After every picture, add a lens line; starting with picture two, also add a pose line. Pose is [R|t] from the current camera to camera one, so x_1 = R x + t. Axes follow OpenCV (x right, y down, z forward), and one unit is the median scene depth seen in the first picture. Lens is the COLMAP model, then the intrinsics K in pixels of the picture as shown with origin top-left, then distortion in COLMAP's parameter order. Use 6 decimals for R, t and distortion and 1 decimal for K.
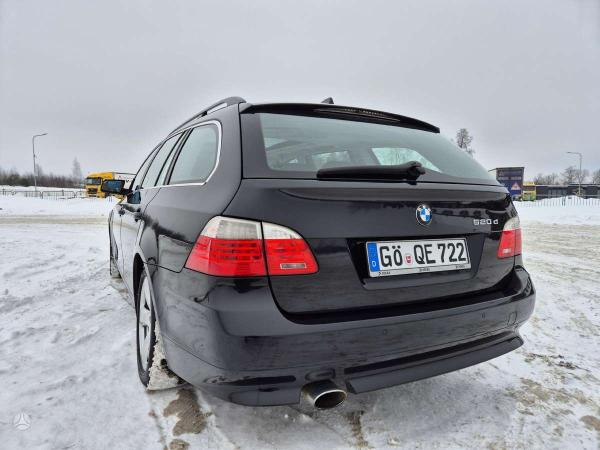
lens RADIAL K [[408.6, 0, 300.0], [0, 408.6, 225.0], [0, 0, 1]] dist [0.098062, -0.088990]
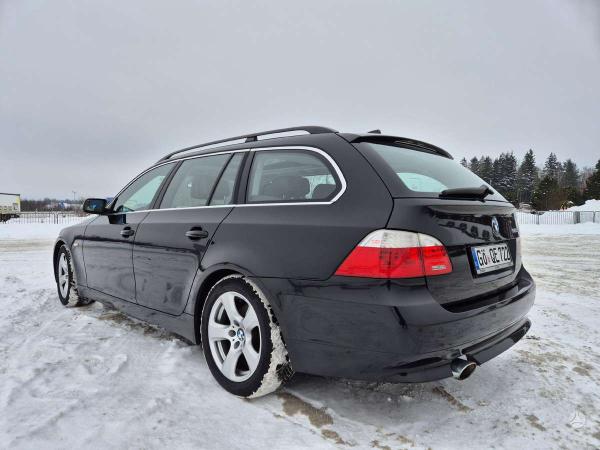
lens RADIAL K [[408.6, 0, 300.0], [0, 408.6, 225.0], [0, 0, 1]] dist [0.098062, -0.088990]
pose [[0.950710, -0.024612, 0.309103, -0.676375], [0.036907, 0.998740, -0.033993, -0.002271], [-0.307877, 0.043726, 0.950421, -0.066200]]
